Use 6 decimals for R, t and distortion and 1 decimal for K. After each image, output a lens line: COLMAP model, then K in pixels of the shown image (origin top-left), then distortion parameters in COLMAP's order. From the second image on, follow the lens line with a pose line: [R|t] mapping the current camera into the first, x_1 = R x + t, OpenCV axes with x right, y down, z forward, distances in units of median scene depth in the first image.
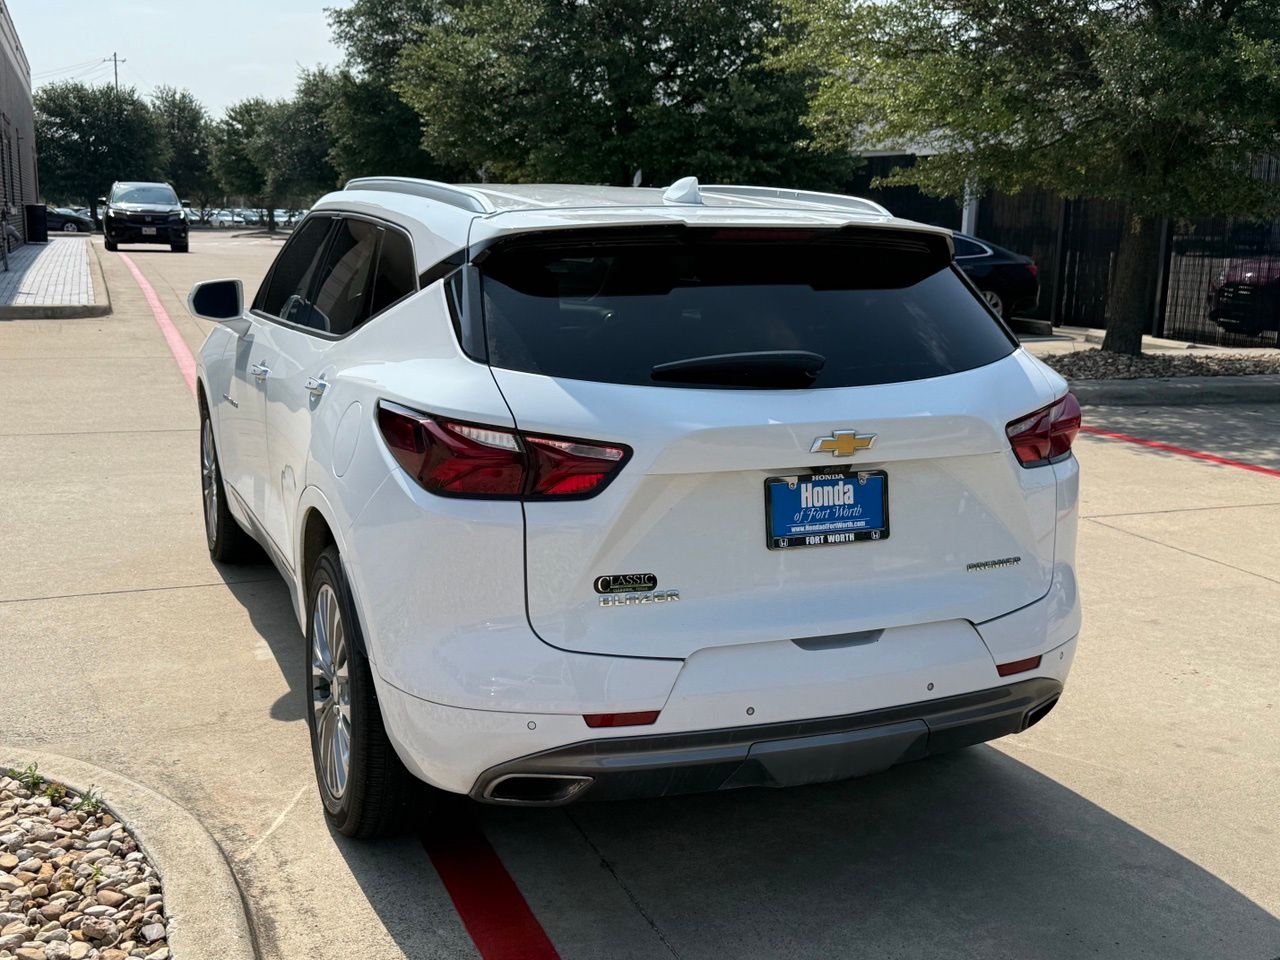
lens RADIAL K [[1353.4, 0, 640.0], [0, 1353.4, 480.0], [0, 0, 1]] dist [0.128260, -0.219921]
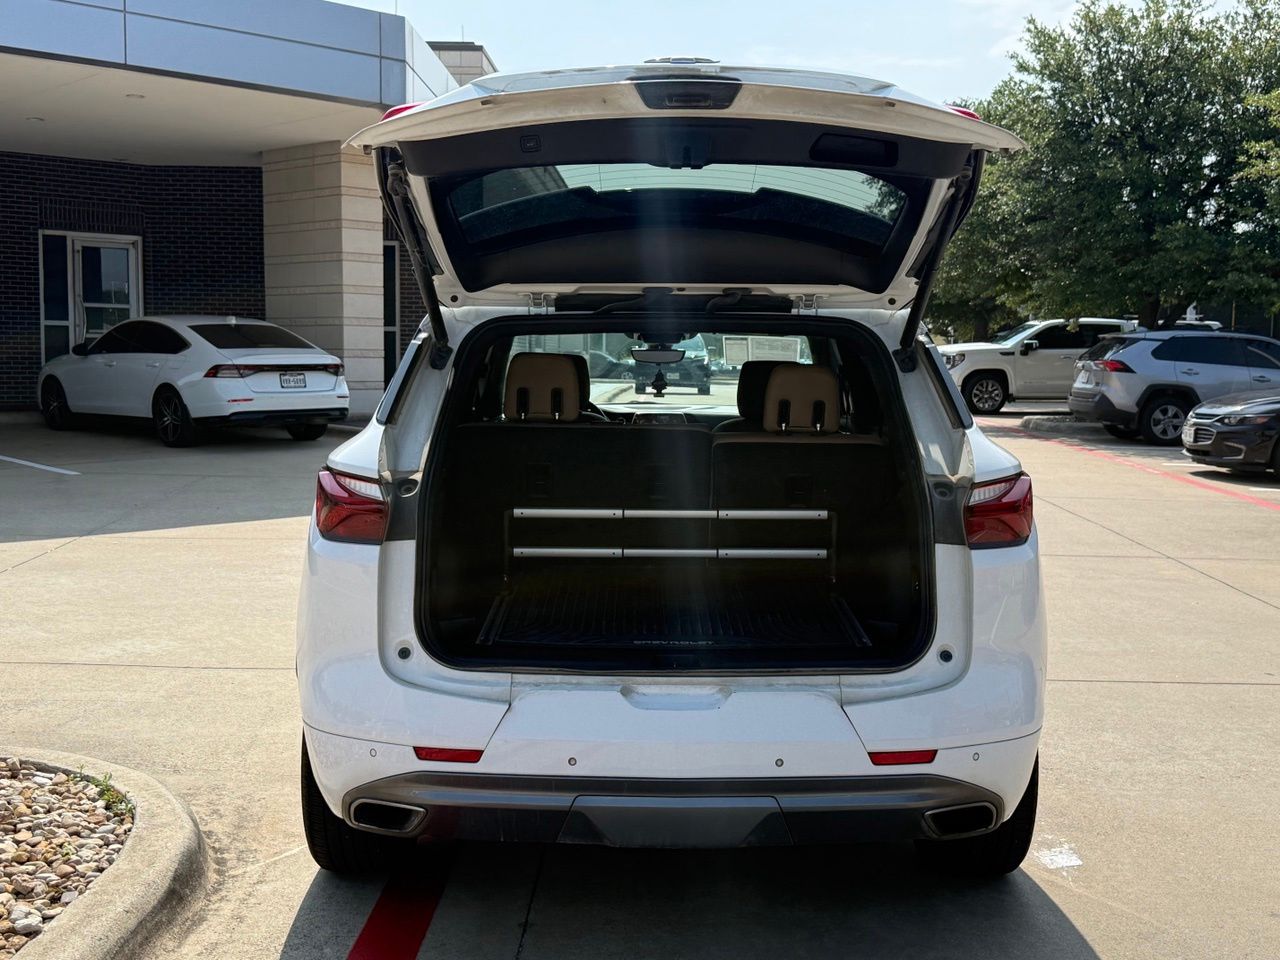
lens RADIAL K [[1474.7, 0, 647.6], [0, 1474.7, 472.5], [0, 0, 1]] dist [0.161939, -0.332100]
pose [[0.925695, 0.022473, -0.377602, 0.530347], [-0.066136, 0.992473, -0.103066, 0.062440], [0.372444, 0.120380, 0.920214, -0.035578]]
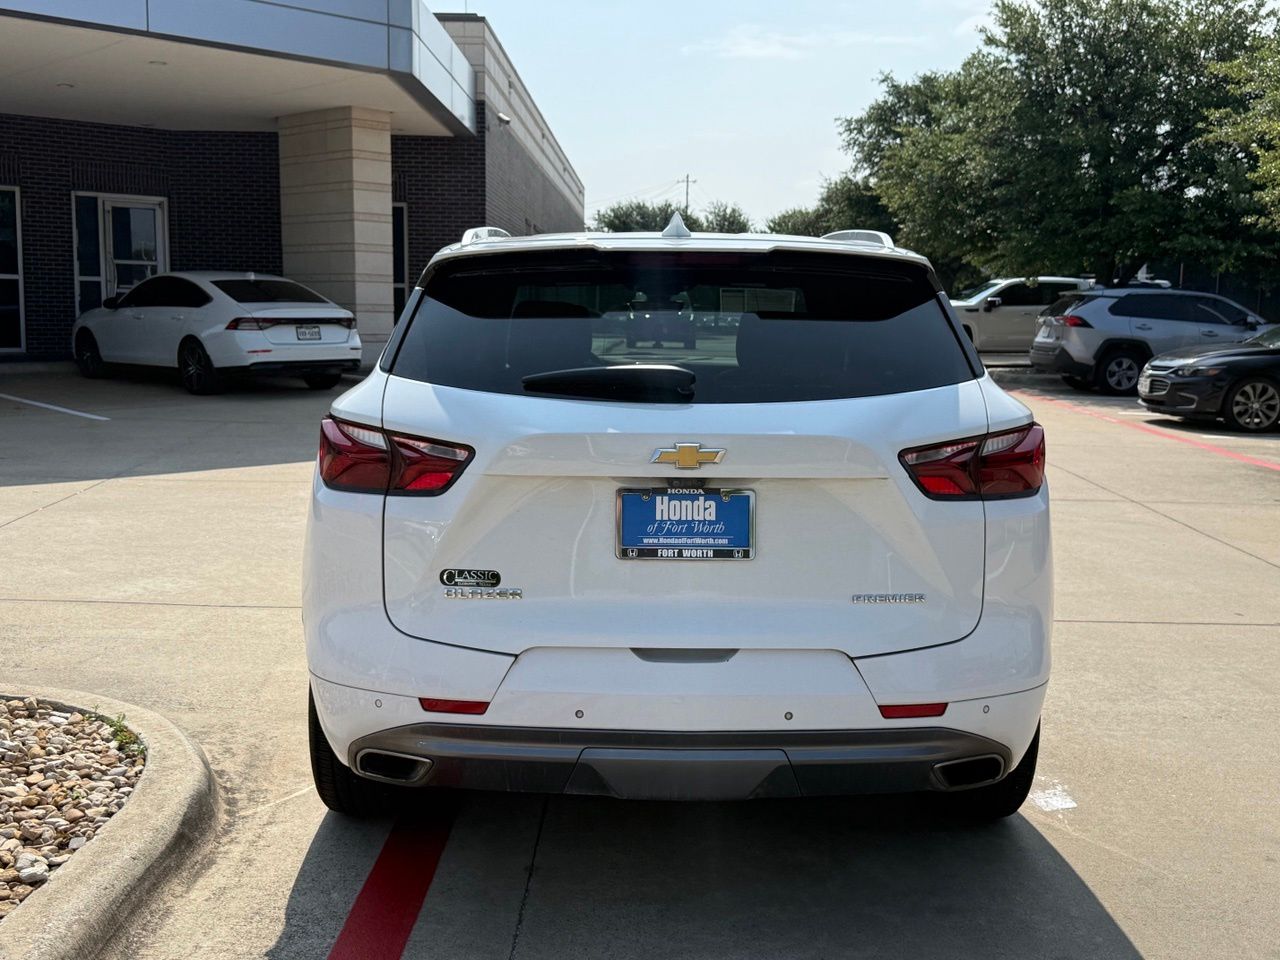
lens RADIAL K [[1343.2, 0, 636.6], [0, 1343.2, 484.7], [0, 0, 1]] dist [0.163249, -0.353574]
pose [[0.925678, 0.042924, -0.375870, 0.473233], [-0.068675, 0.996101, -0.055377, 0.049930], [0.372028, 0.077074, 0.925016, 0.066078]]
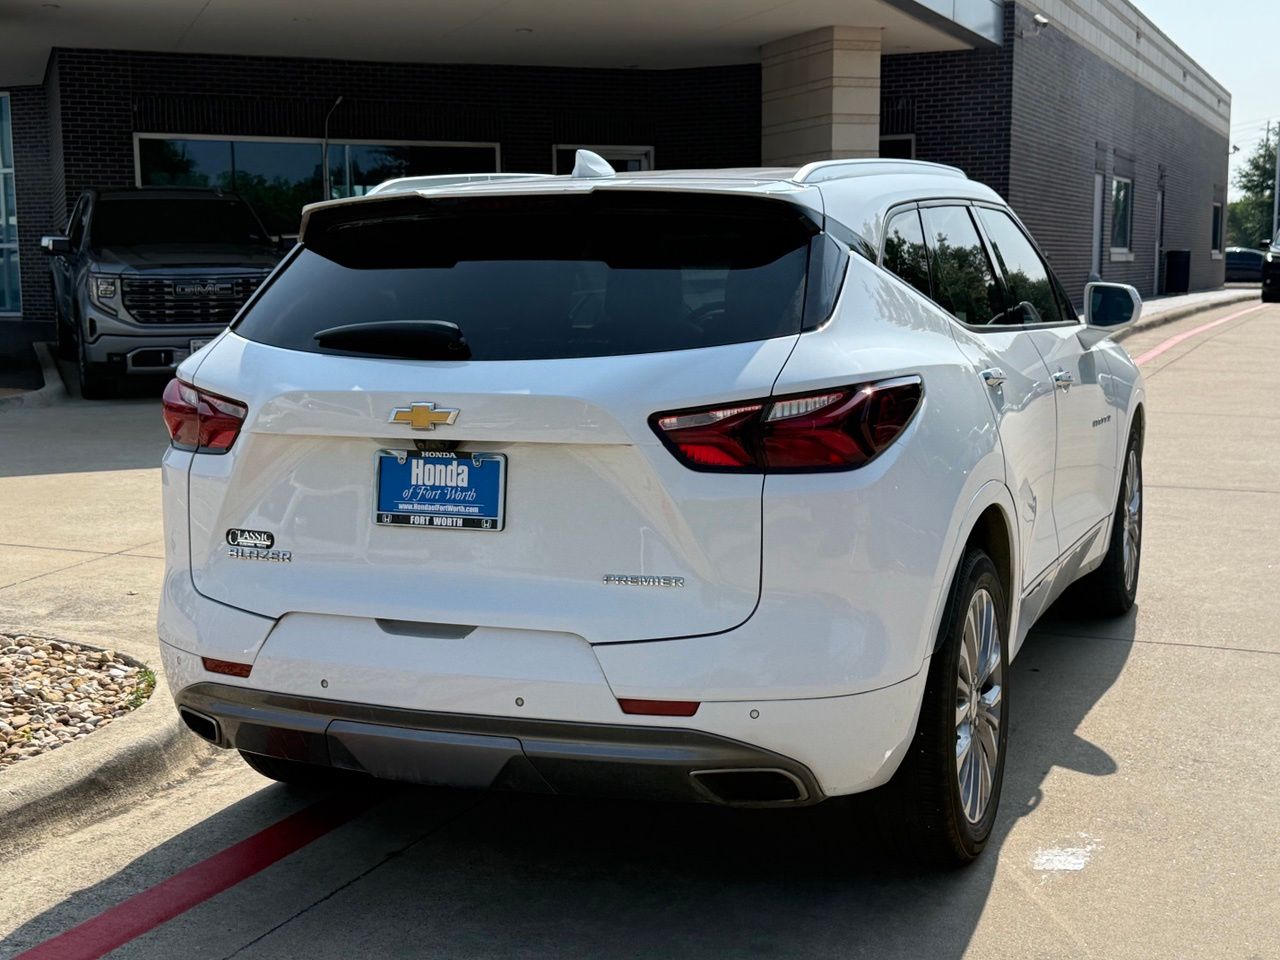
lens RADIAL K [[1631.6, 0, 640.0], [0, 1631.6, 480.0], [0, 0, 1]] dist [0.184708, -0.443522]
pose [[0.702869, 0.066831, -0.708173, 1.025890], [-0.110772, 0.993714, -0.016164, 0.017804], [0.702641, 0.089808, 0.705854, 0.299157]]
